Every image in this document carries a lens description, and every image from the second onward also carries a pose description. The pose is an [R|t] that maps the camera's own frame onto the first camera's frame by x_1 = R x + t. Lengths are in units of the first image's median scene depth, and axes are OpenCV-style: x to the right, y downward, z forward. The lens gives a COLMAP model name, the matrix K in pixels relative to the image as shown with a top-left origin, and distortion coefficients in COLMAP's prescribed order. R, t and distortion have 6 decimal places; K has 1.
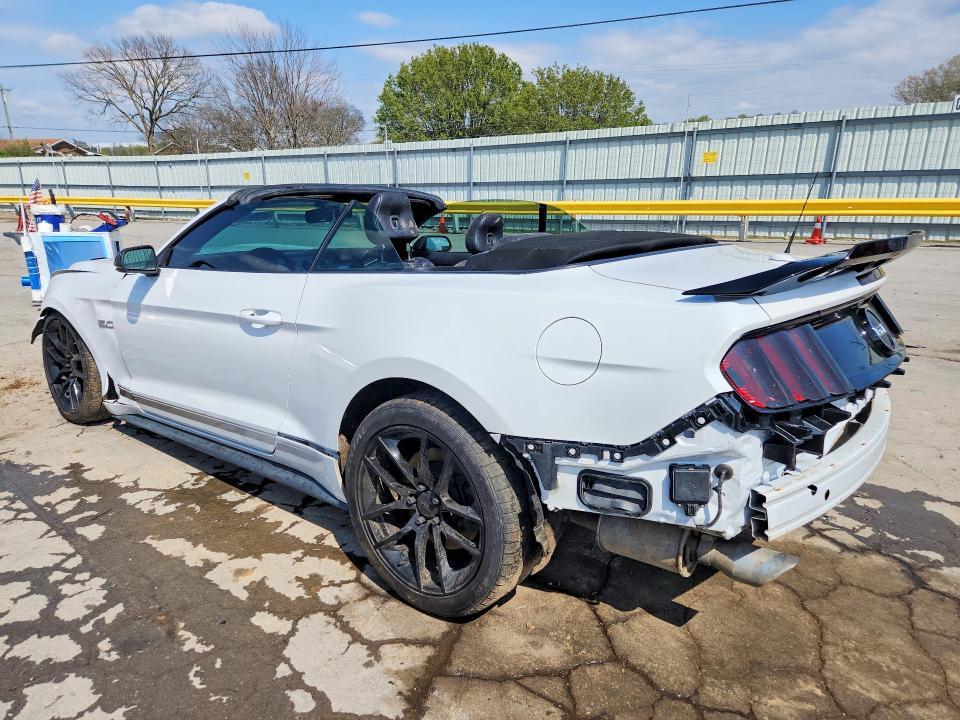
lens RADIAL K [[691.9, 0, 467.9], [0, 691.9, 359.7], [0, 0, 1]] dist [0.043911, -0.054981]
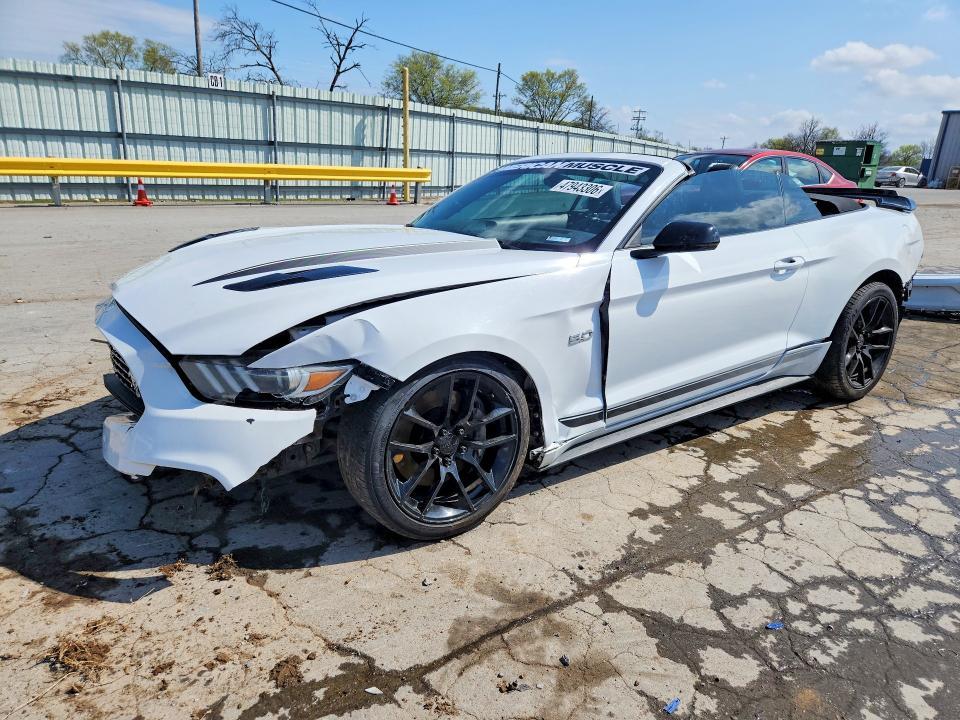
lens RADIAL K [[723.4, 0, 475.9], [0, 723.4, 358.7], [0, 0, 1]] dist [0.066212, -0.076806]
pose [[0.191326, -0.236441, 0.952623, -0.814718], [0.193402, 0.960606, 0.199579, -0.129021], [-0.962284, 0.146055, 0.229517, 0.588963]]
